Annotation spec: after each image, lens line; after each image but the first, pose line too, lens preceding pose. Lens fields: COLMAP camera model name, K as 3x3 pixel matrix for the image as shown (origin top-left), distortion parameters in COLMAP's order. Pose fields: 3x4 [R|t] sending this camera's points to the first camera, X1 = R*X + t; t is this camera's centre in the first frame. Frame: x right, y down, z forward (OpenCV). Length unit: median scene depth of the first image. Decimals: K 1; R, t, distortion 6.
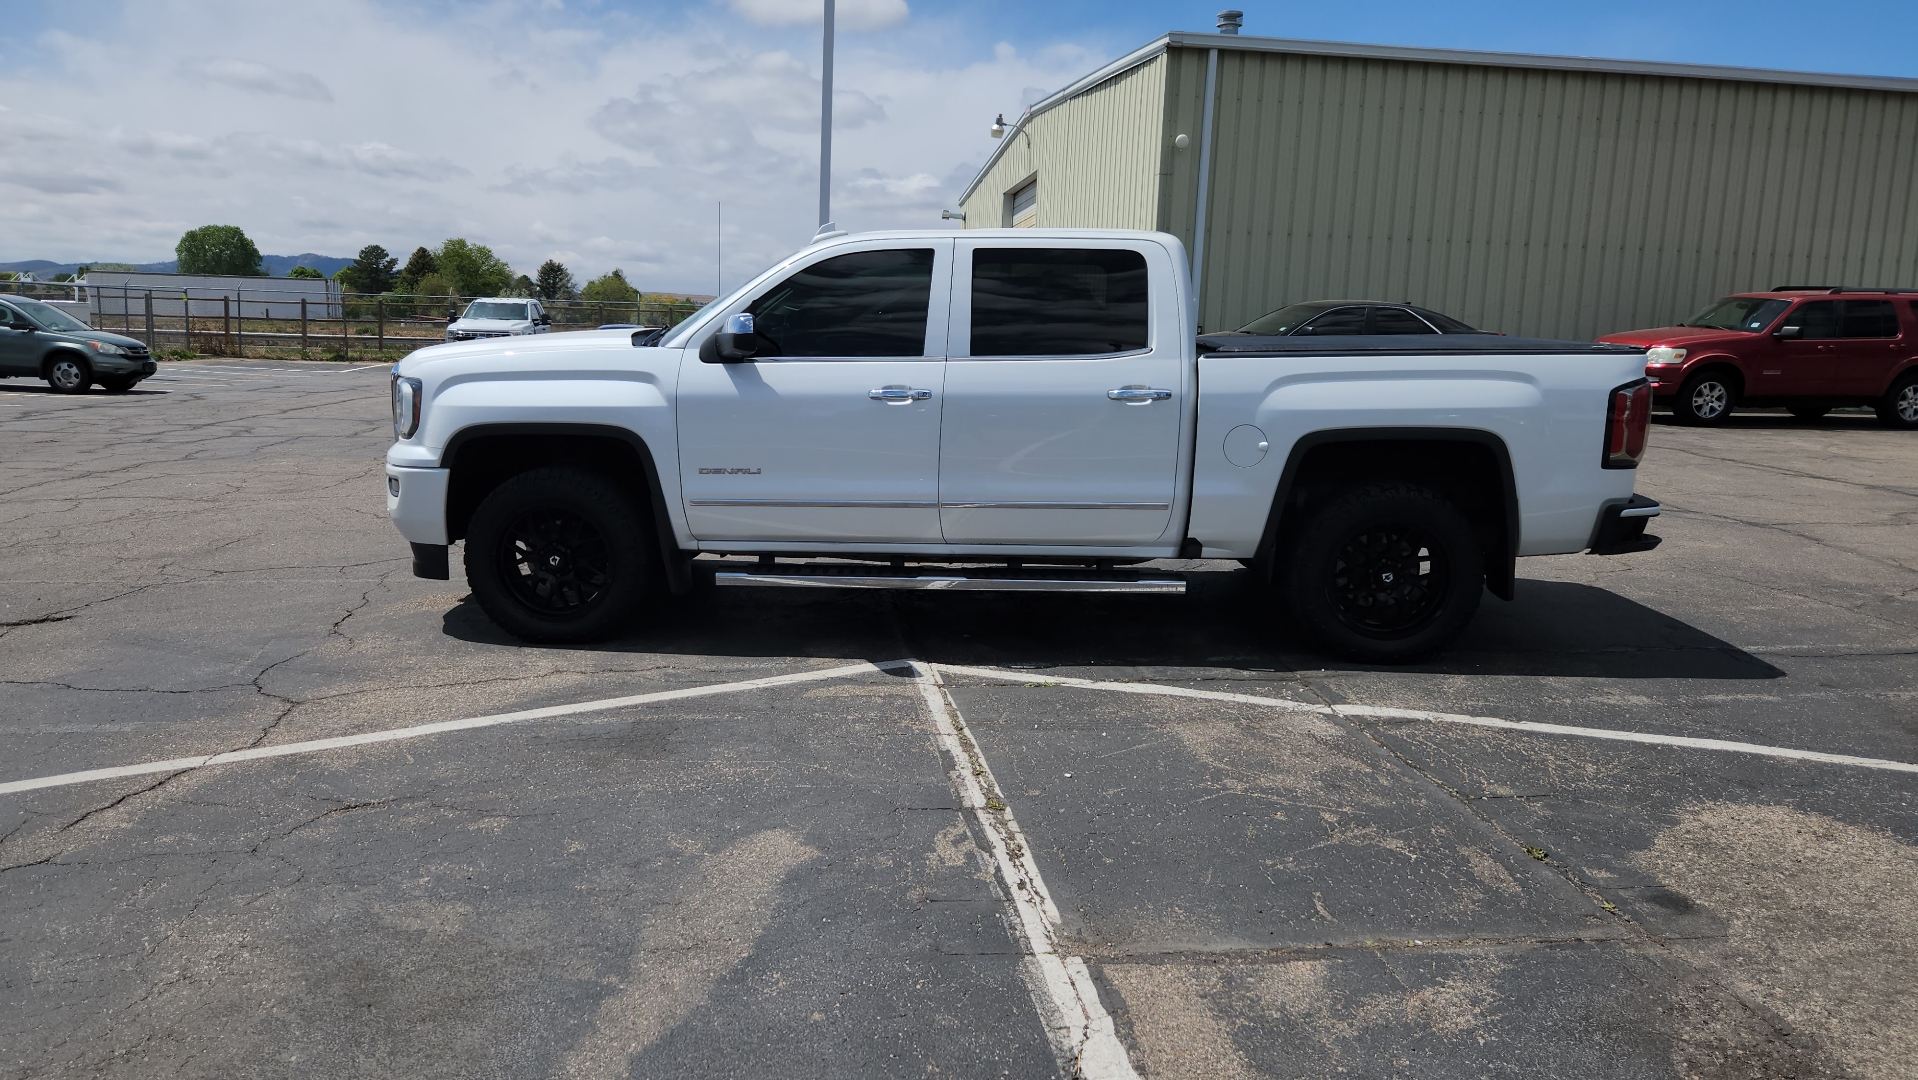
lens RADIAL K [[1294.6, 0, 920.8], [0, 1294.6, 541.1], [0, 0, 1]] dist [0.074175, -0.061309]
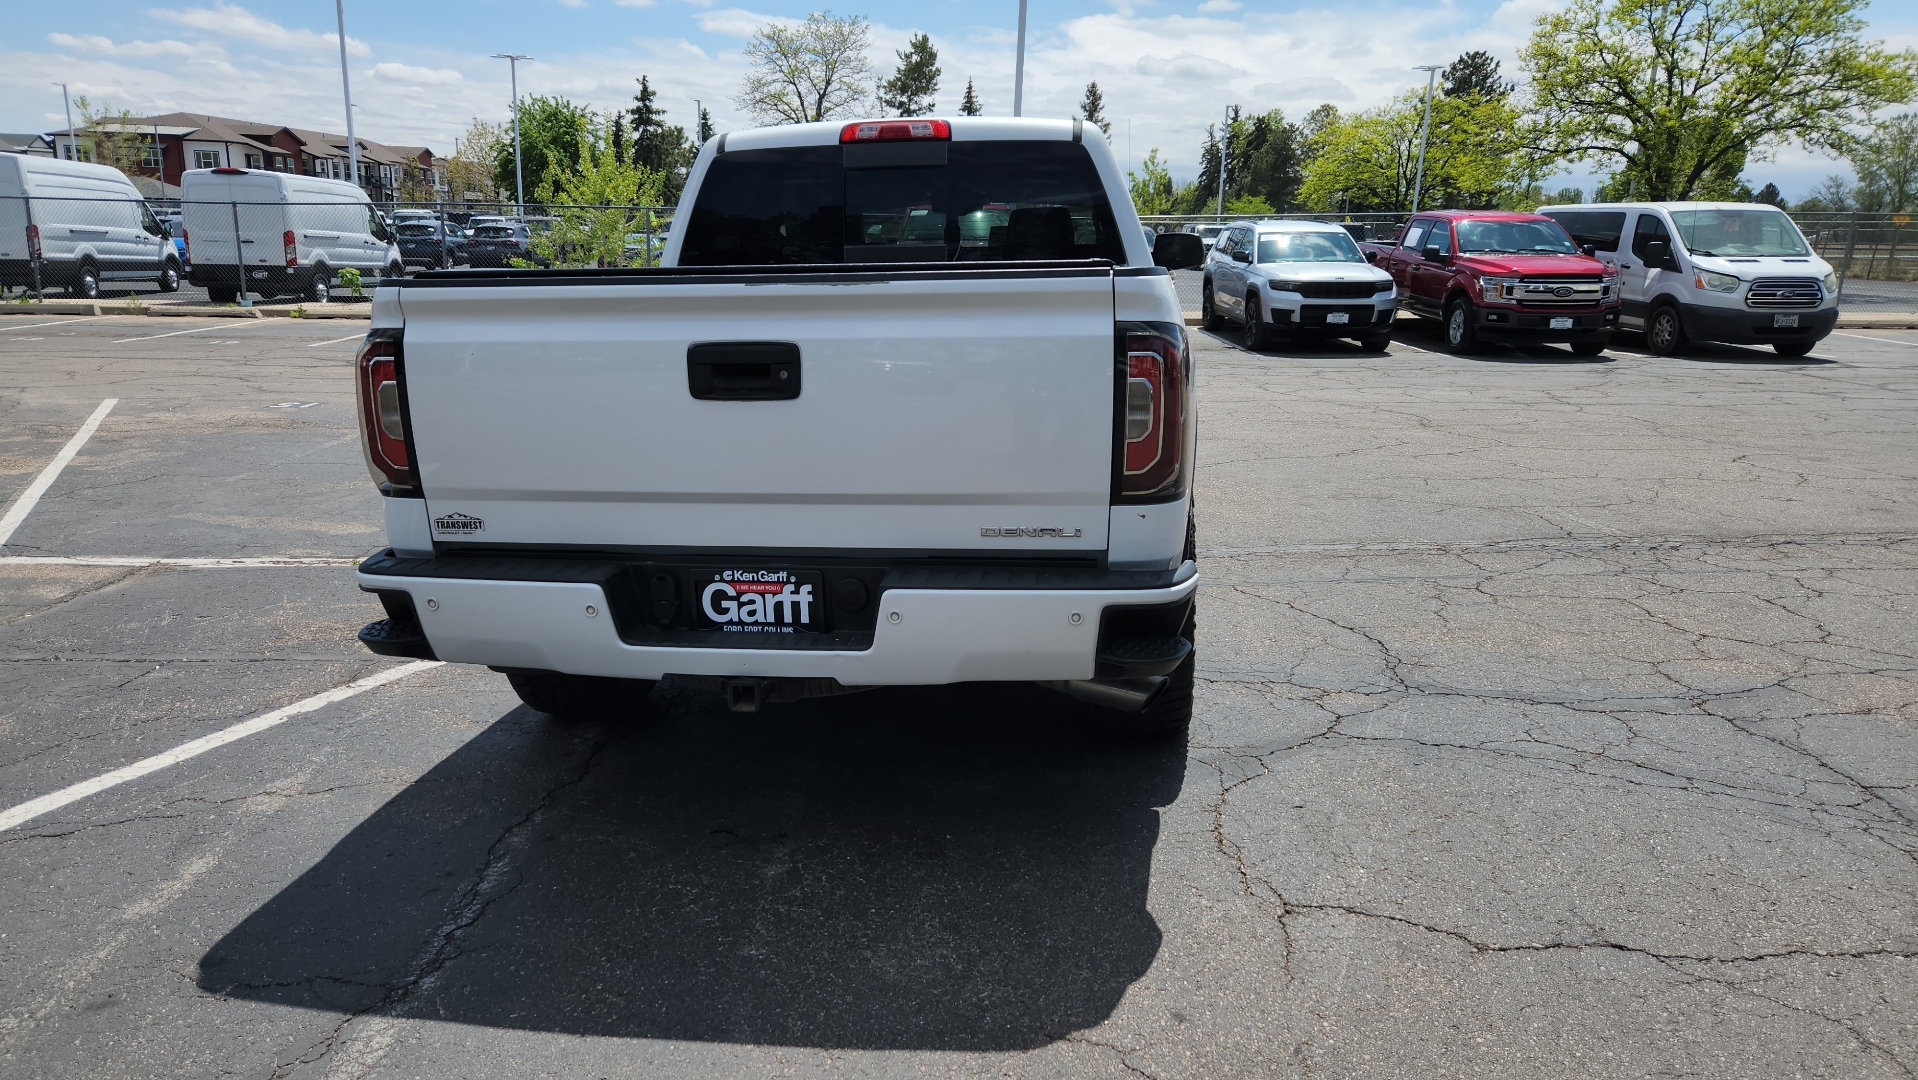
lens RADIAL K [[1282.8, 0, 915.7], [0, 1282.8, 548.9], [0, 0, 1]] dist [0.071365, -0.056635]
pose [[-0.118359, 0.209881, -0.970536, 1.064570], [-0.168475, 0.958991, 0.227930, -0.198025], [0.978574, 0.190489, -0.078146, 1.283119]]
